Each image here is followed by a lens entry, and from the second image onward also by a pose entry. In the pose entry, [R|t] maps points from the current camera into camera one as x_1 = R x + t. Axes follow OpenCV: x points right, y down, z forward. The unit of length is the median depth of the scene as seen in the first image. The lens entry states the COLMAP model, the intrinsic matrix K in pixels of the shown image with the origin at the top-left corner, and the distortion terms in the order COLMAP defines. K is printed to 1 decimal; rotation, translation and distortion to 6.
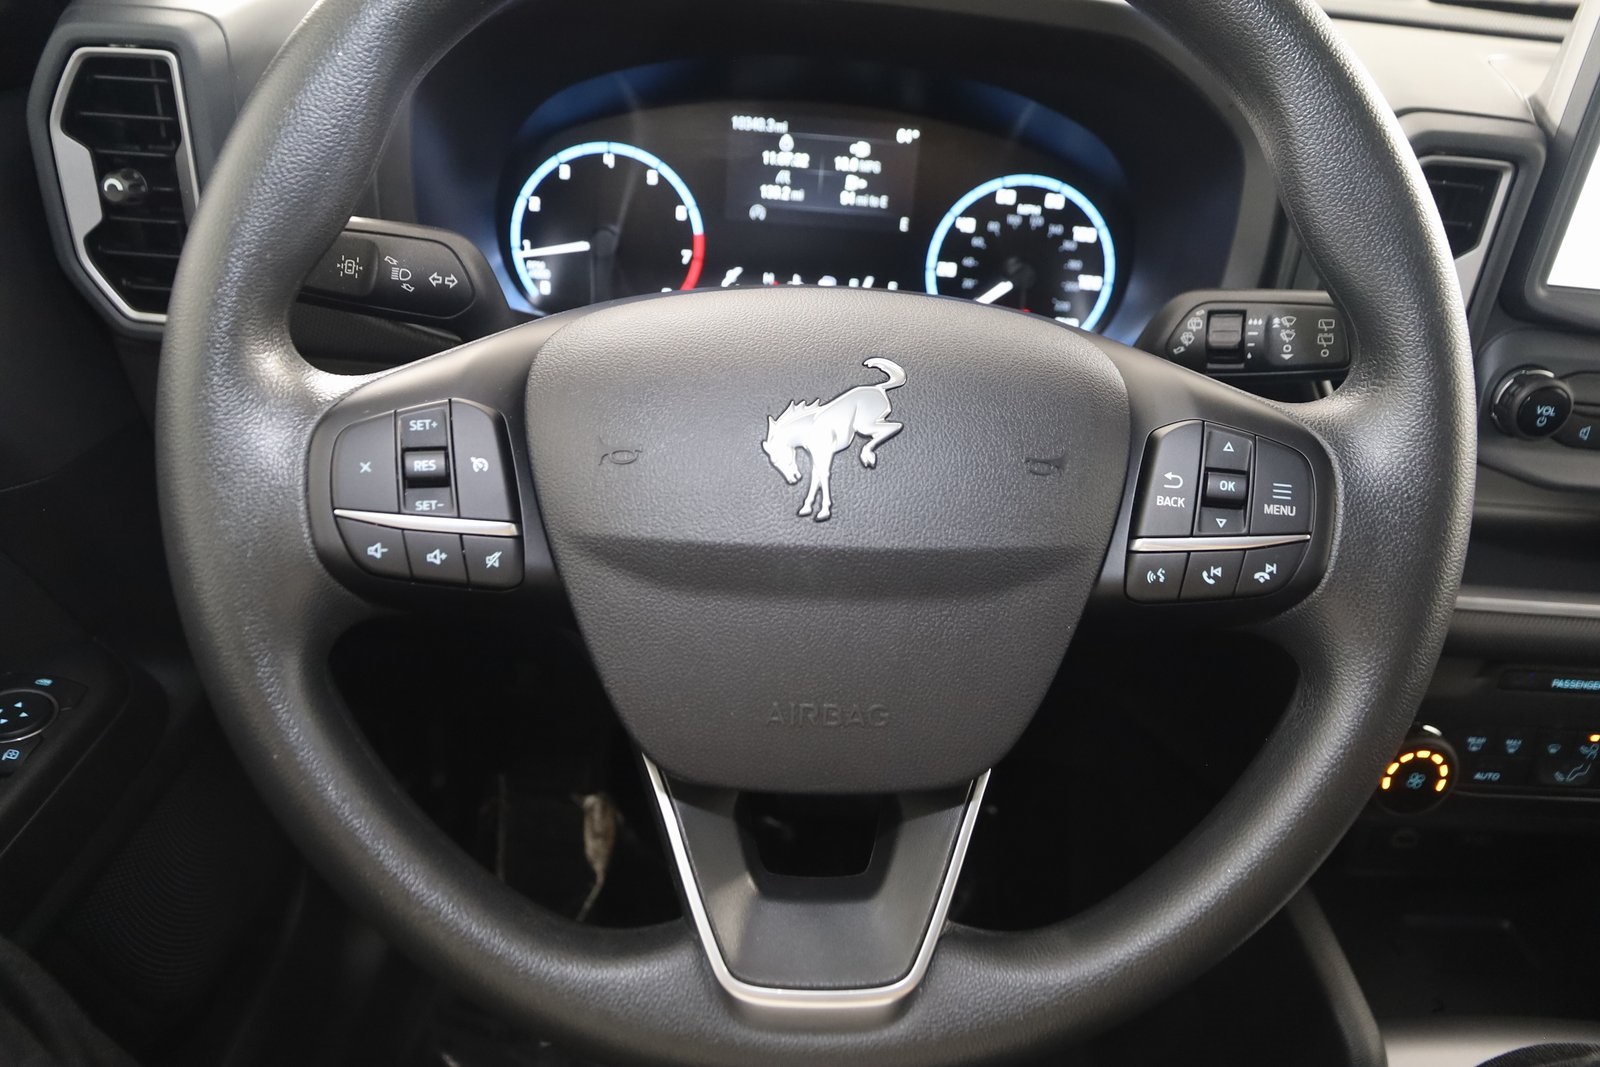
lens RADIAL K [[1118.6, 0, 800.0], [0, 1118.6, 533.5], [0, 0, 1]] dist [-0.149833, 0.114756]
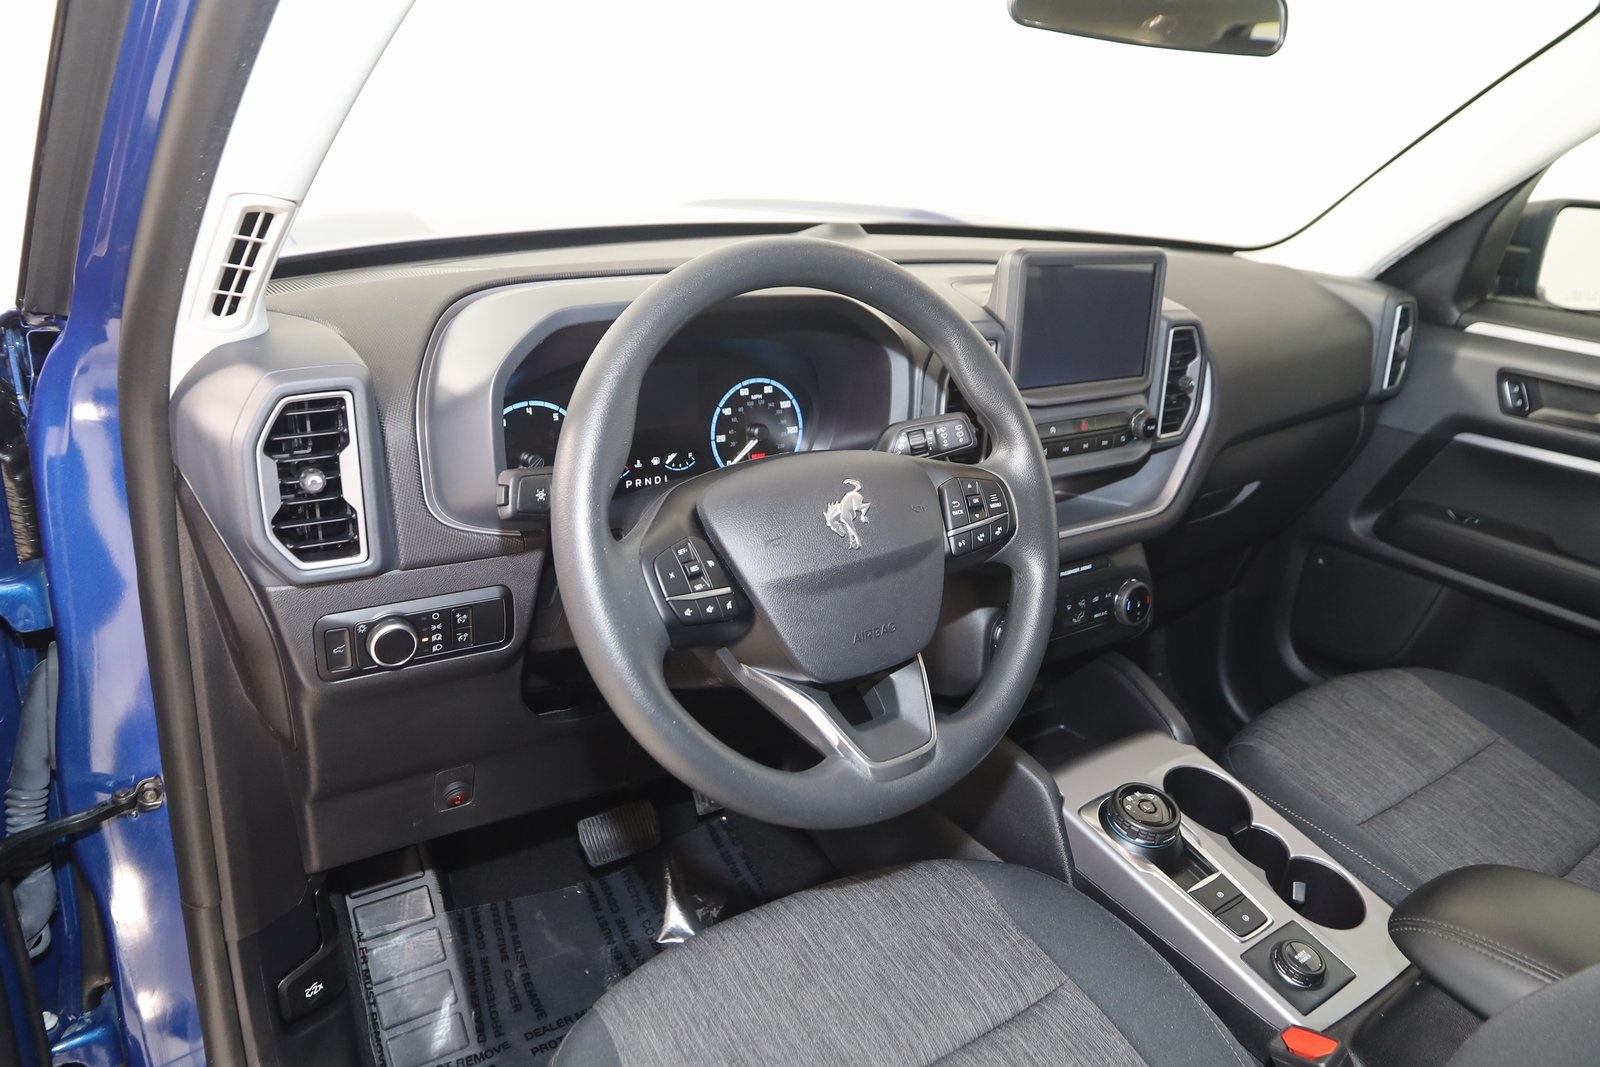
lens RADIAL K [[1118.6, 0, 800.0], [0, 1118.6, 533.5], [0, 0, 1]] dist [-0.149833, 0.114756]
pose [[0.833088, -0.224377, 0.505589, -0.699636], [0.285725, 0.957207, -0.046003, 0.017007], [-0.473631, 0.182783, 0.861547, -0.541035]]
